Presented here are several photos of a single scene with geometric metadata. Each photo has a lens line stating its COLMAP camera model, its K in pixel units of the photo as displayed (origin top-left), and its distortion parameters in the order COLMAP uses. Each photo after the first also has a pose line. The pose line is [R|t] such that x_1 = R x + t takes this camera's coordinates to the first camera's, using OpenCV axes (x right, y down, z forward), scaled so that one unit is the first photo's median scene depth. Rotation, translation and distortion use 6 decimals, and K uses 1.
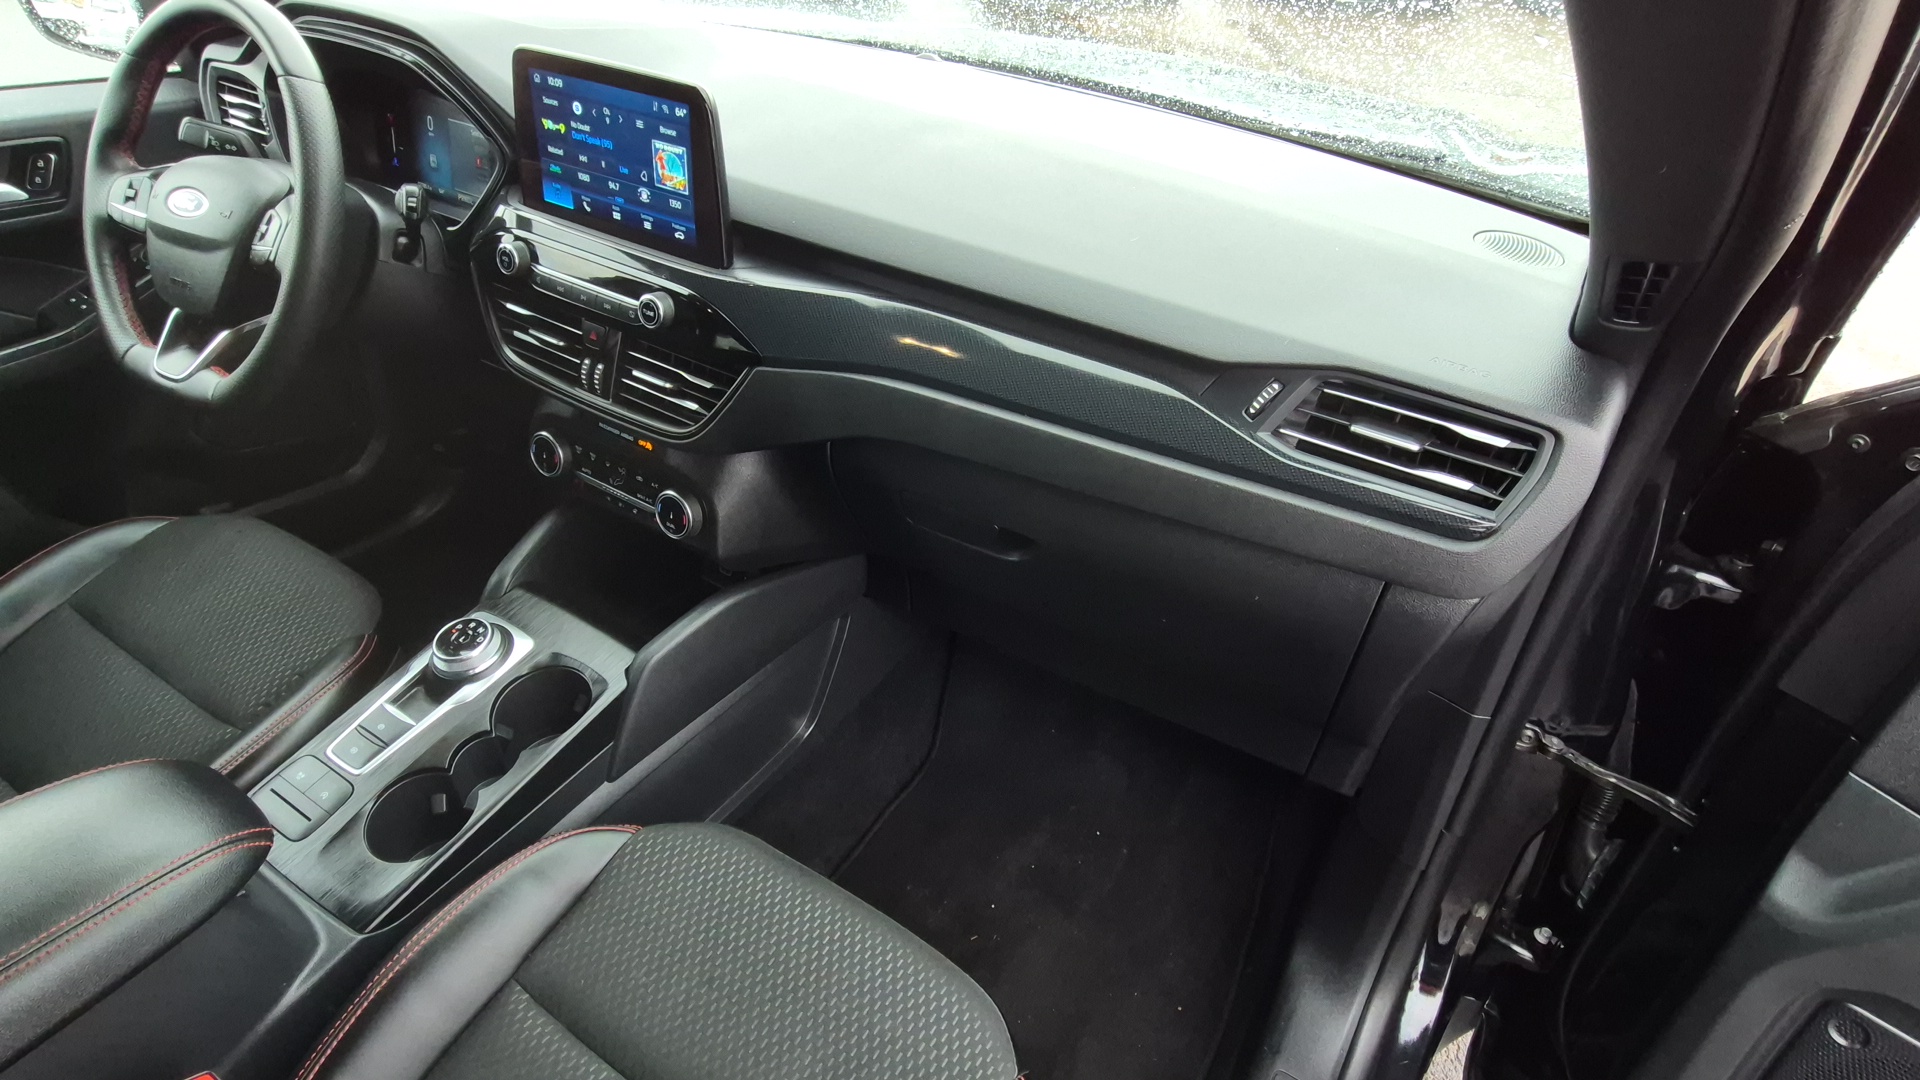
lens RADIAL K [[997.8, 0, 974.5], [0, 997.8, 537.4], [0, 0, 1]] dist [-0.007383, -0.001187]
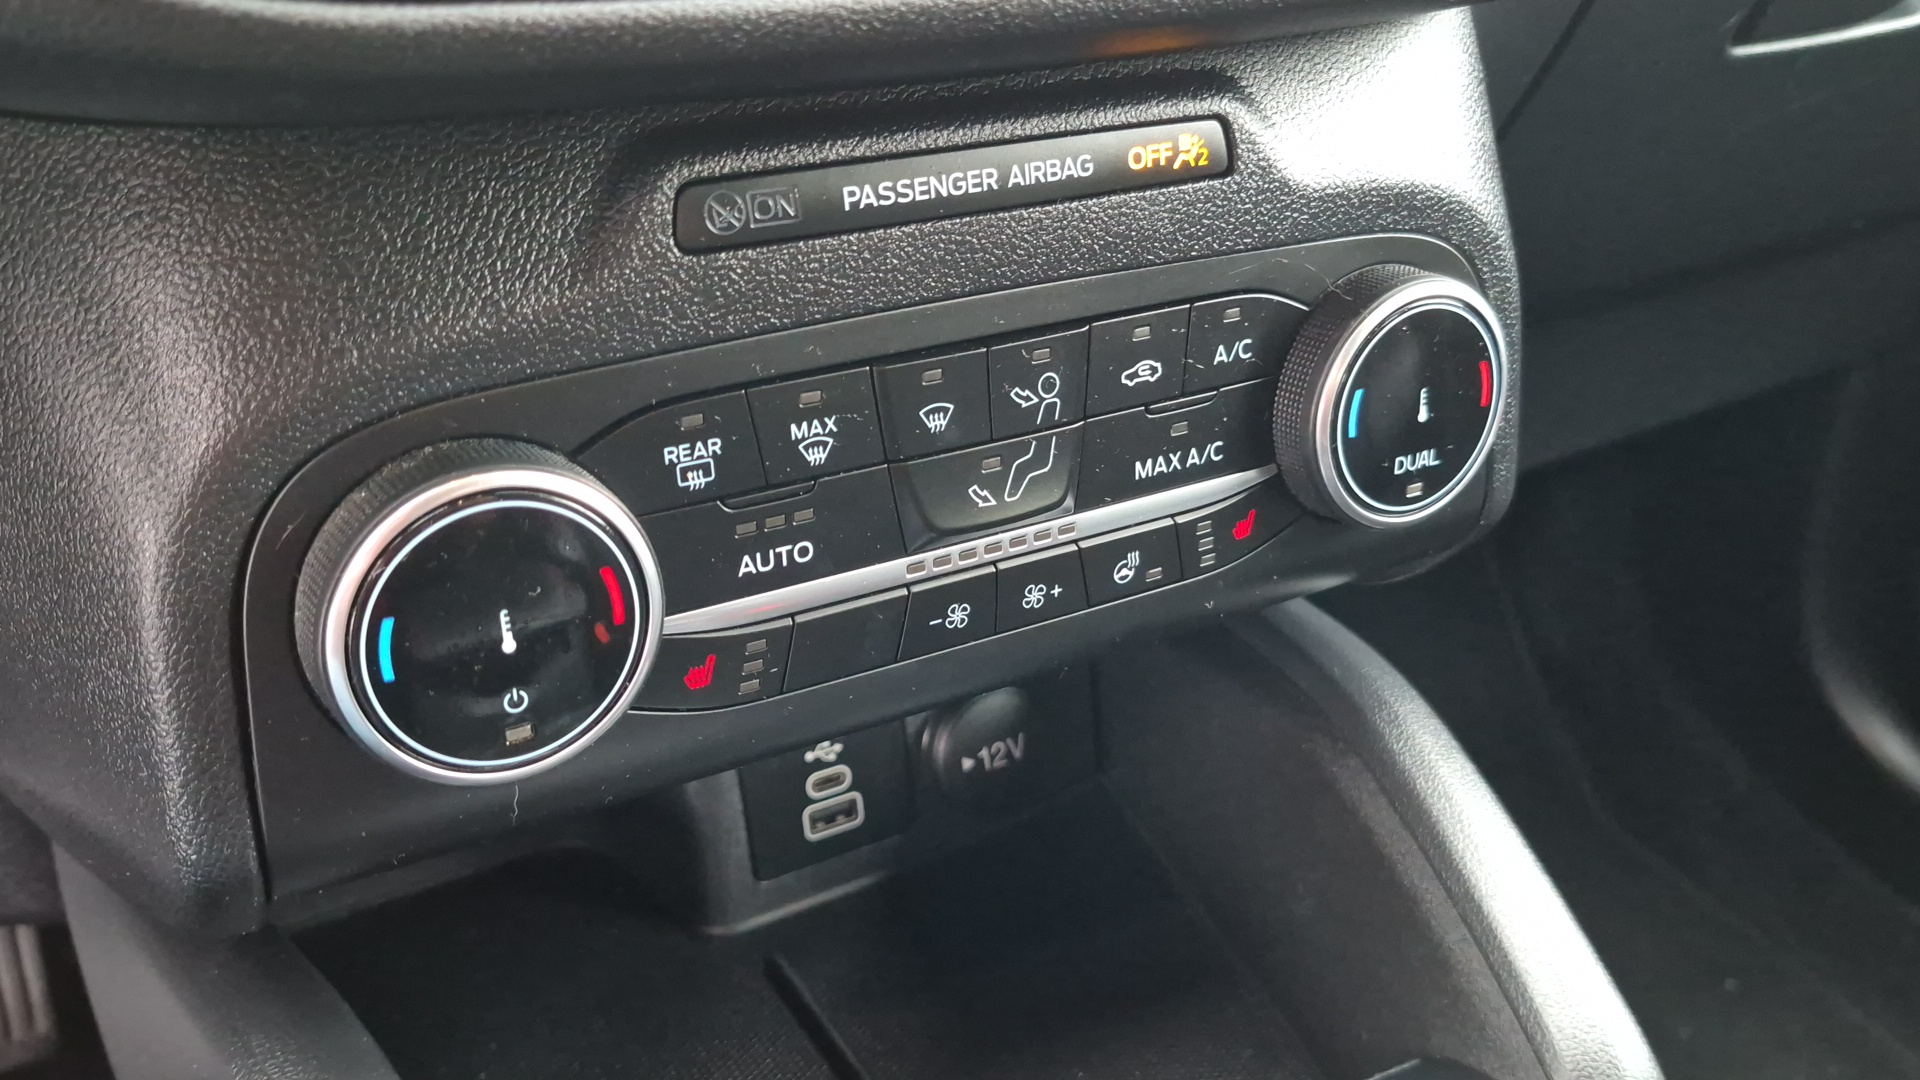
lens RADIAL K [[1669.4, 0, 941.5], [0, 1669.4, 547.7], [0, 0, 1]] dist [0.119579, -0.177684]
pose [[0.475514, -0.488510, 0.731604, -0.676833], [0.497274, 0.835291, 0.234536, -0.139845], [-0.725676, 0.252282, 0.640116, 0.955007]]
